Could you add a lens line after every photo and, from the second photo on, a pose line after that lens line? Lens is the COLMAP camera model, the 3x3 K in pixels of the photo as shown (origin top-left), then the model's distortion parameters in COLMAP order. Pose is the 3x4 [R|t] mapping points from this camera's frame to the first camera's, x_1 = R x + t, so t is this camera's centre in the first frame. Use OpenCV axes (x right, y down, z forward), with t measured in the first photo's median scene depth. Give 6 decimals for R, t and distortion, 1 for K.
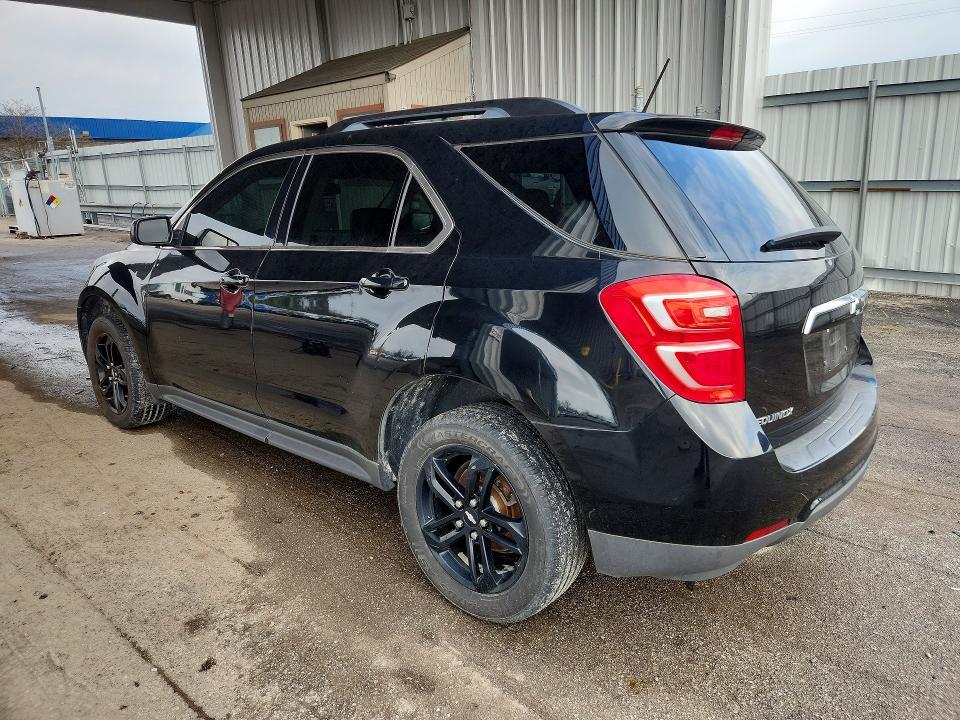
lens RADIAL K [[656.8, 0, 480.0], [0, 656.8, 360.0], [0, 0, 1]] dist [0.004889, 0.001868]
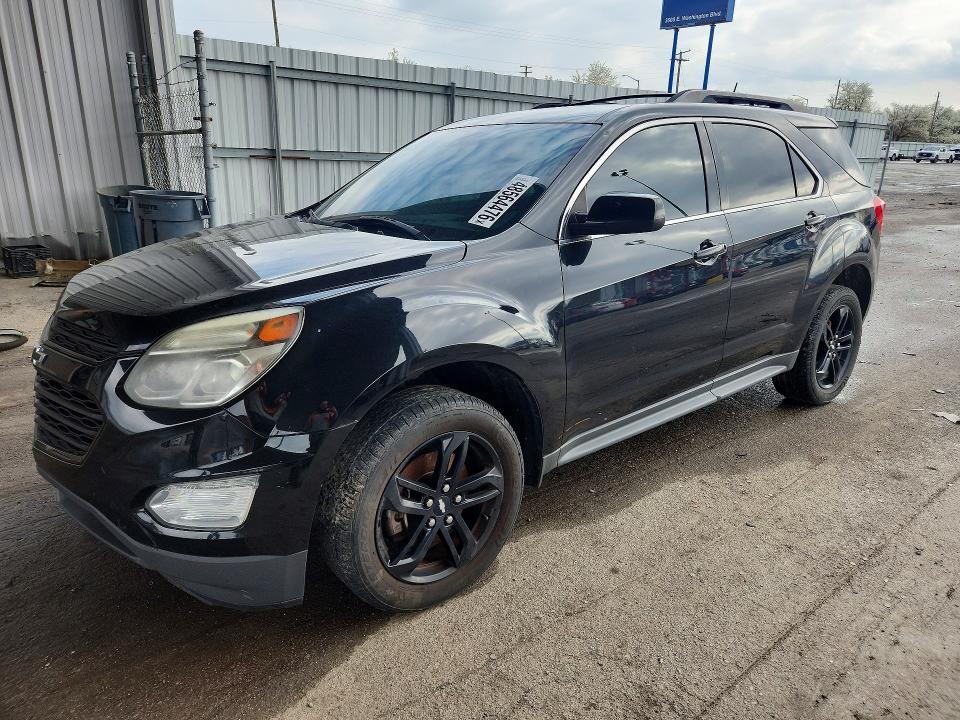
lens RADIAL K [[678.4, 0, 480.0], [0, 678.4, 360.0], [0, 0, 1]] dist [0.003079, -0.000018]
pose [[0.128484, -0.267114, 0.955061, -0.629301], [0.233413, 0.944134, 0.232657, -0.122188], [-0.963852, 0.193031, 0.183654, 0.528743]]
